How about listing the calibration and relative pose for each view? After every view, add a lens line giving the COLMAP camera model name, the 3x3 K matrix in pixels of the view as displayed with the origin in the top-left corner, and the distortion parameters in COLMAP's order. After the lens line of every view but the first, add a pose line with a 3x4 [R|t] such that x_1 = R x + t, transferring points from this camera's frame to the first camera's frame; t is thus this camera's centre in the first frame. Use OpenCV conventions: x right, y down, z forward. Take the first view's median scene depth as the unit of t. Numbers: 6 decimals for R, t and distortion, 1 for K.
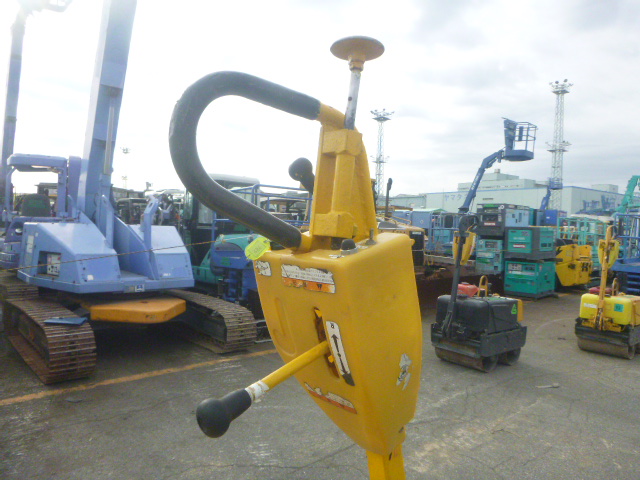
lens RADIAL K [[473.5, 0, 321.6], [0, 473.5, 238.0], [0, 0, 1]] dist [-0.048590, 0.001412]
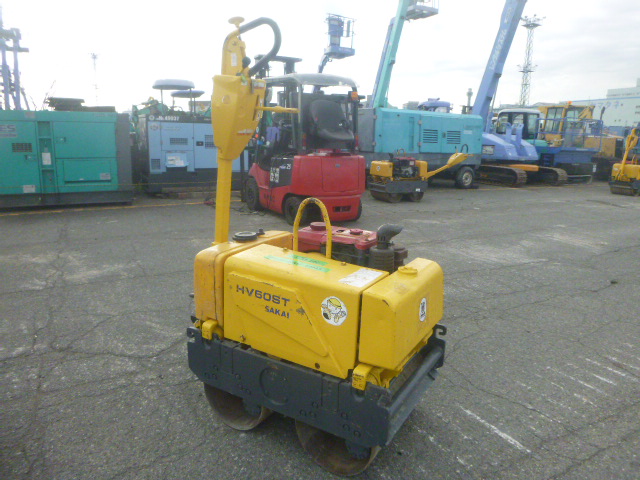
lens RADIAL K [[473.5, 0, 321.6], [0, 473.5, 238.0], [0, 0, 1]] dist [-0.048590, 0.001412]
pose [[0.969310, 0.036045, -0.243184, -0.299191], [0.008619, 0.983602, 0.180148, 0.020782], [0.245690, -0.176715, 0.953104, -0.660315]]
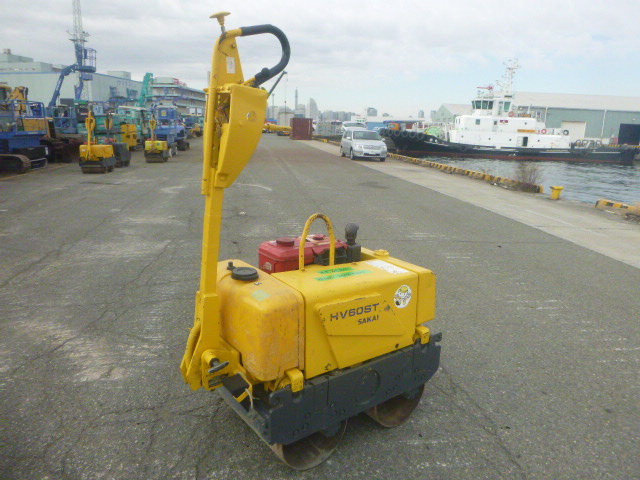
lens RADIAL K [[473.5, 0, 321.6], [0, 473.5, 238.0], [0, 0, 1]] dist [-0.048590, 0.001412]
pose [[0.590378, -0.215878, 0.777721, -0.449400], [0.025106, 0.968013, 0.249640, 0.005376], [-0.806736, -0.127857, 0.576913, -0.611891]]
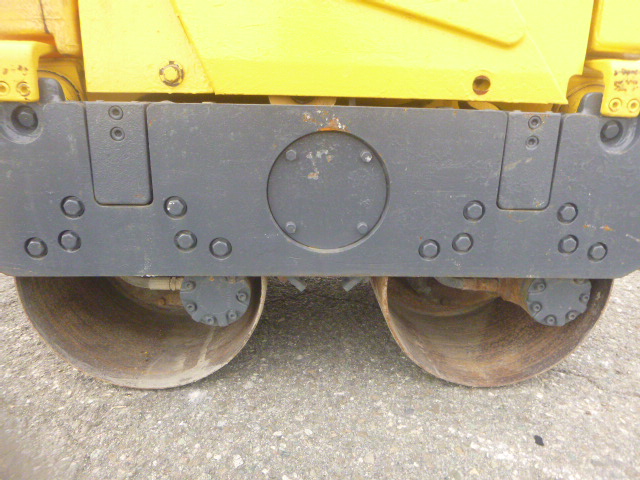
lens RADIAL K [[473.5, 0, 321.6], [0, 473.5, 238.0], [0, 0, 1]] dist [-0.048590, 0.001412]
pose [[0.939962, -0.124261, 0.317852, -0.355606], [0.027725, 0.956082, 0.291784, 0.075579], [-0.340150, -0.265454, 0.902126, -0.585130]]
